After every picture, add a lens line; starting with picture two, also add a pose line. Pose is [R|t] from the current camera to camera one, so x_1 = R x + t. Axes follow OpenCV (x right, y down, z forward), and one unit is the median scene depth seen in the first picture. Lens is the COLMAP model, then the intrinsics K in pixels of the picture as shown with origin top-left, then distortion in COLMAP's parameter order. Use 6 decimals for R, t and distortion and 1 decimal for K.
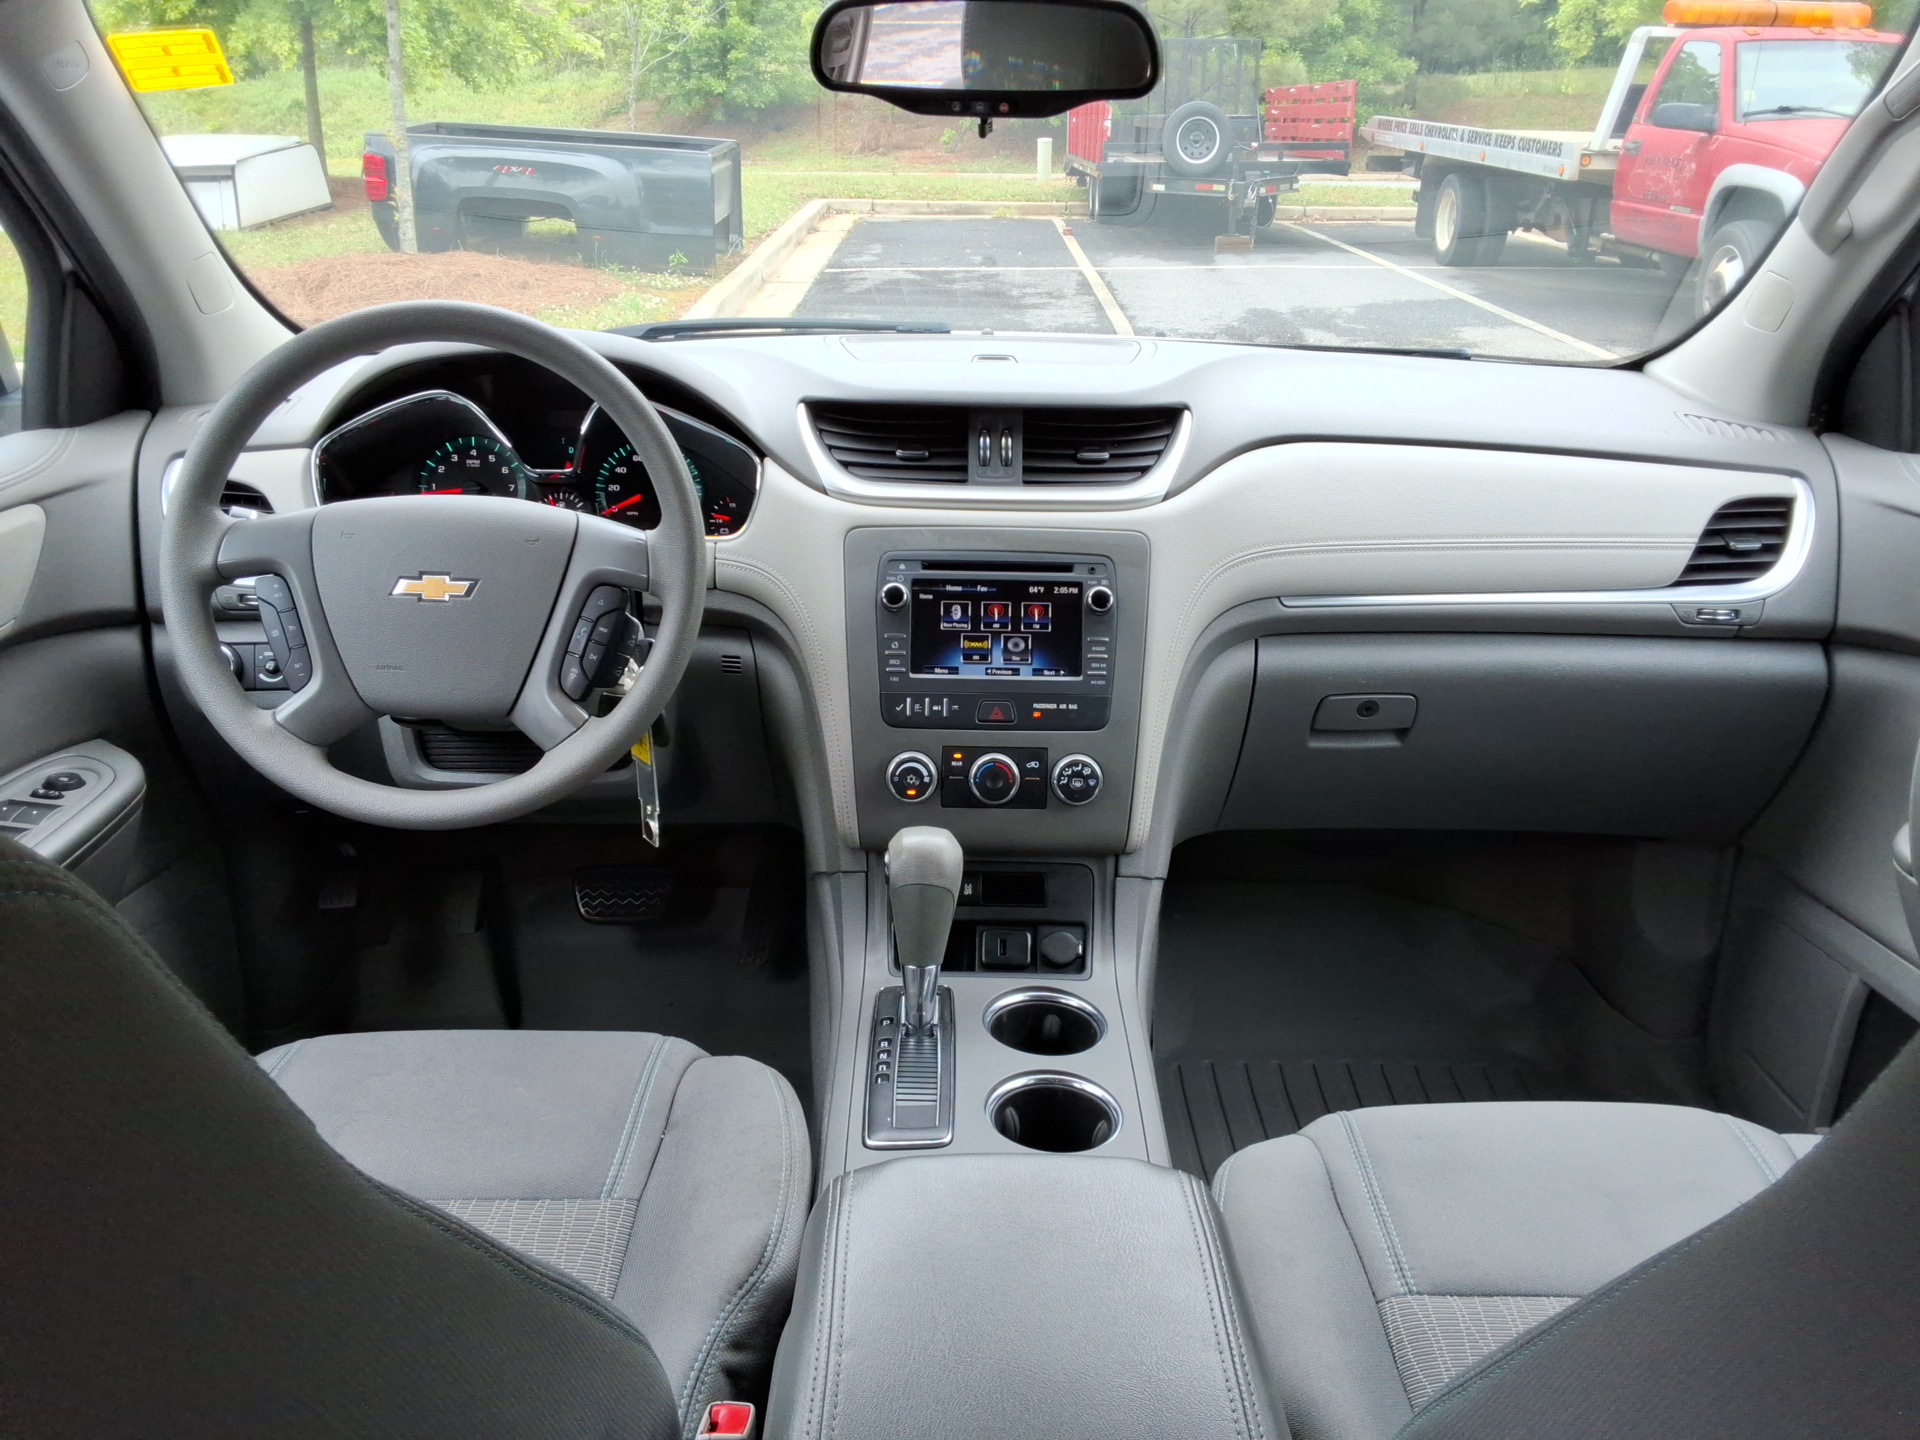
lens RADIAL K [[1551.2, 0, 973.4], [0, 1551.2, 711.0], [0, 0, 1]] dist [0.122929, -0.167074]
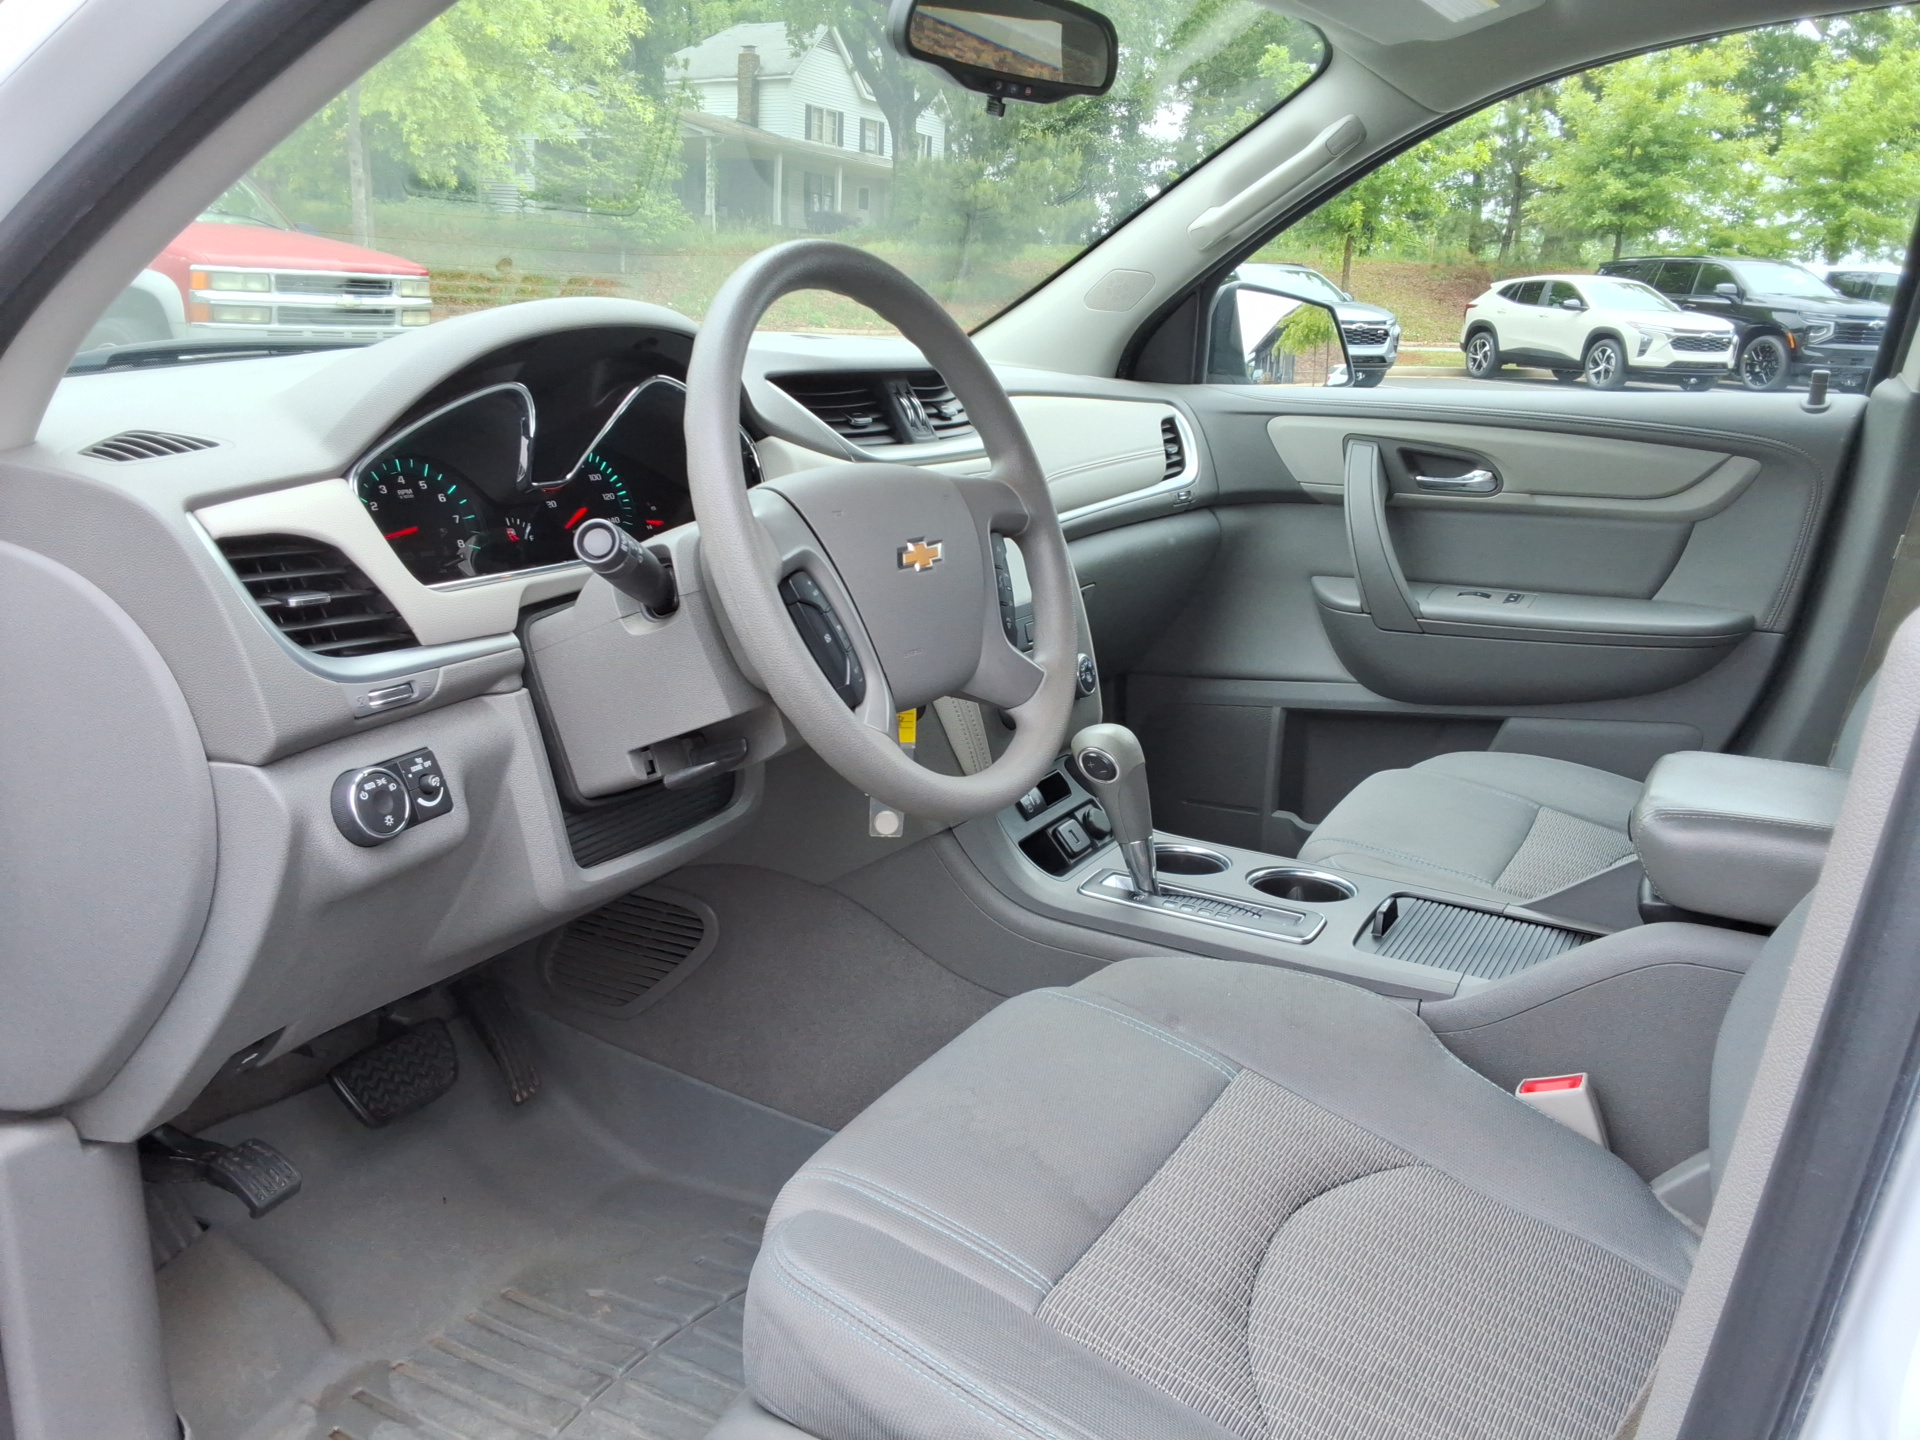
lens RADIAL K [[1551.2, 0, 973.4], [0, 1551.2, 711.0], [0, 0, 1]] dist [0.122929, -0.167074]
pose [[0.505465, -0.223069, 0.833514, -0.893796], [0.274384, 0.957415, 0.089835, -0.055180], [-0.818058, 0.183294, 0.545146, 0.415604]]
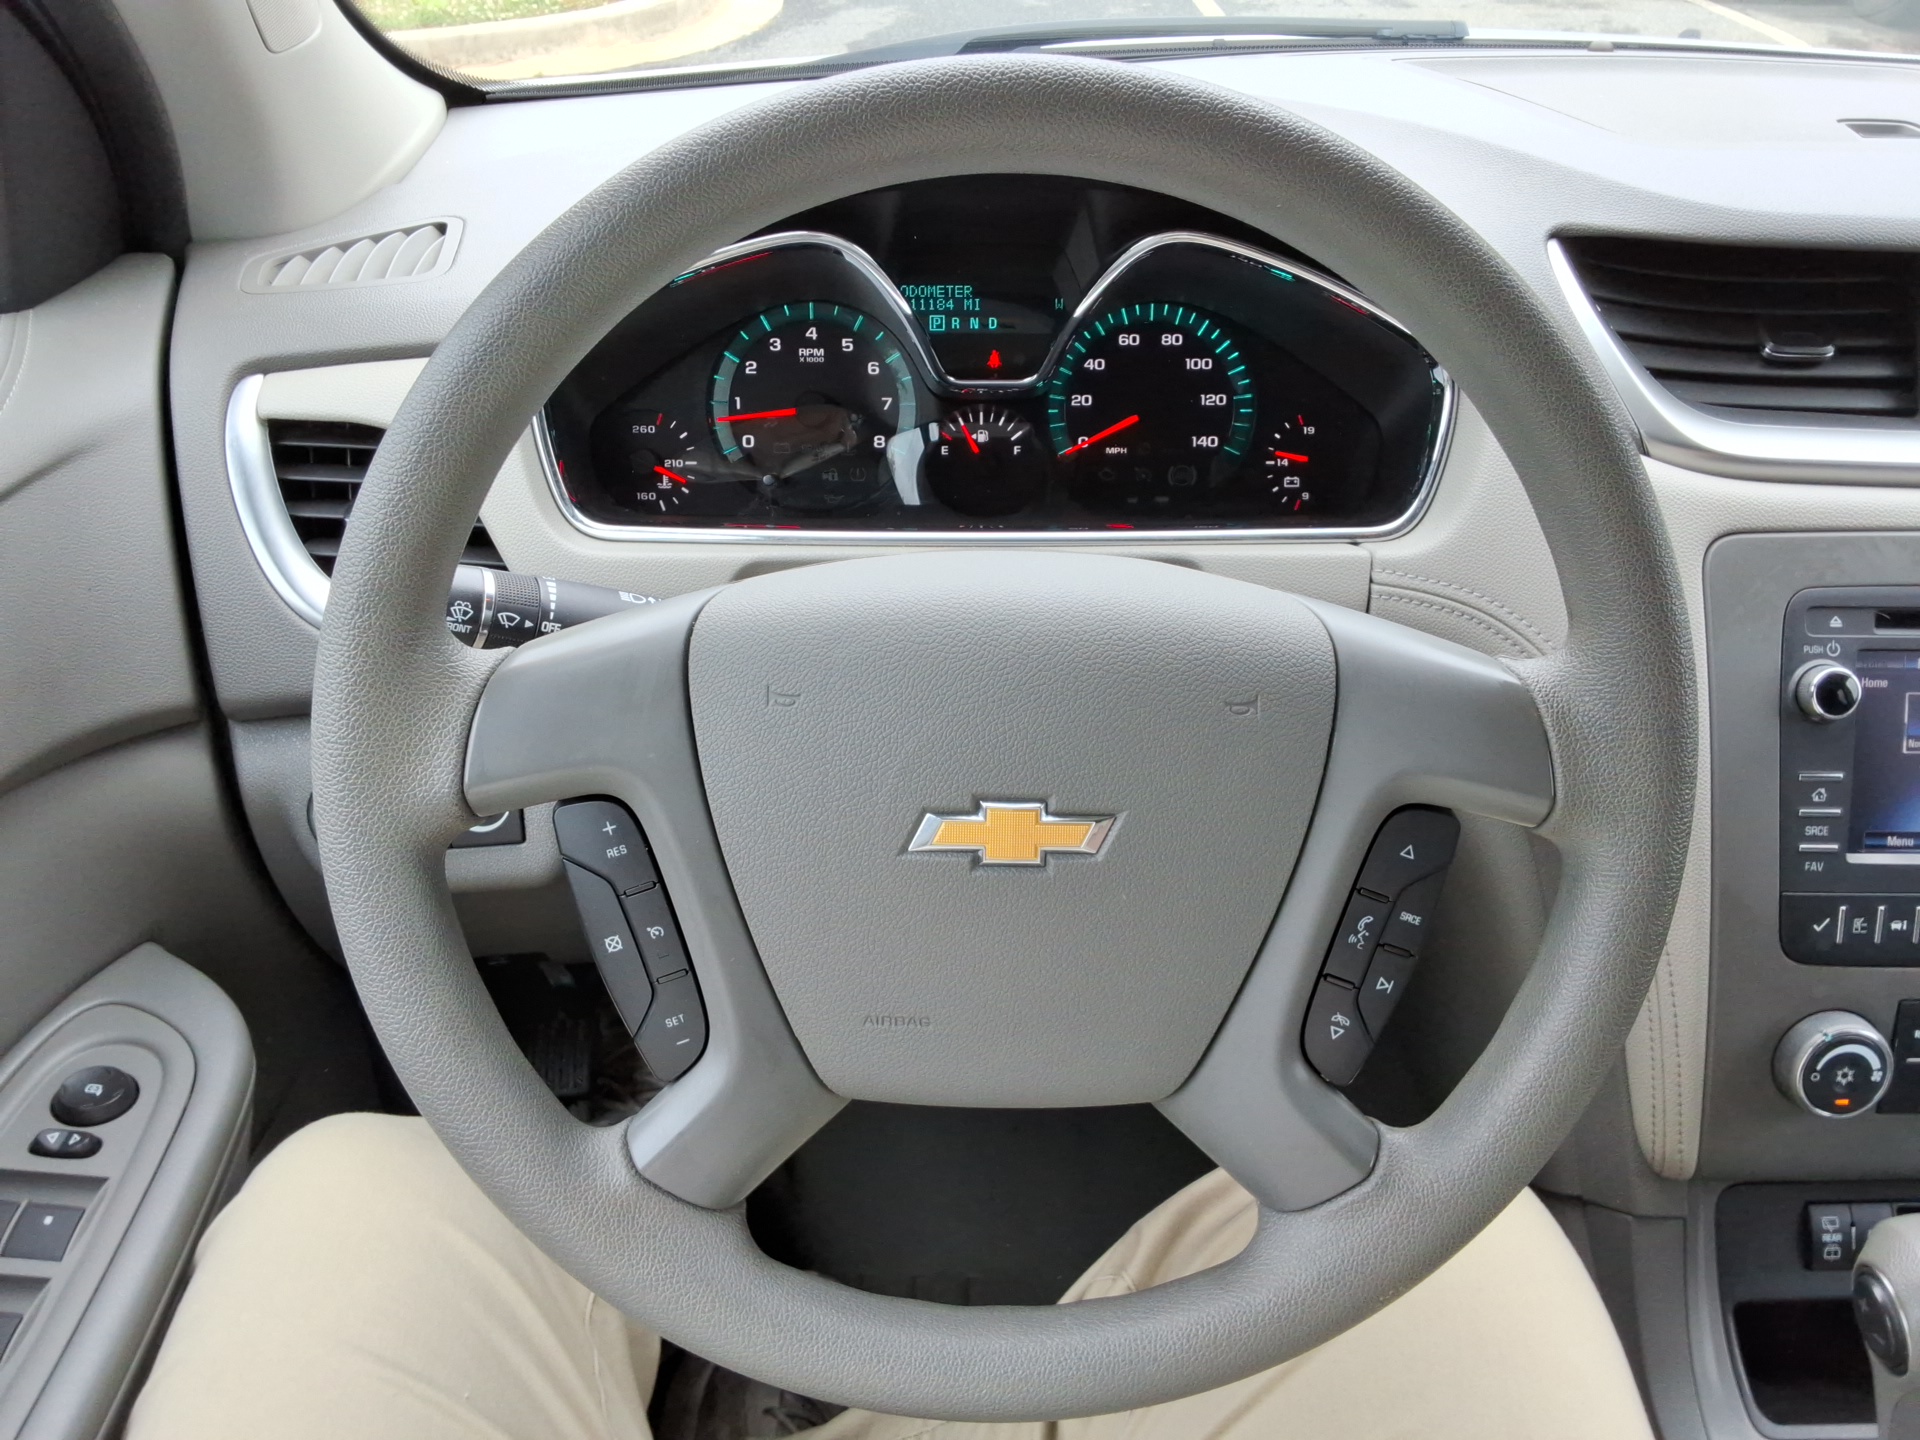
lens RADIAL K [[1551.2, 0, 973.4], [0, 1551.2, 711.0], [0, 0, 1]] dist [0.122929, -0.167074]
pose [[0.999841, -0.009157, 0.015286, -0.295027], [0.006082, 0.981715, 0.190259, -0.150830], [-0.016749, -0.190136, 0.981615, 0.512770]]
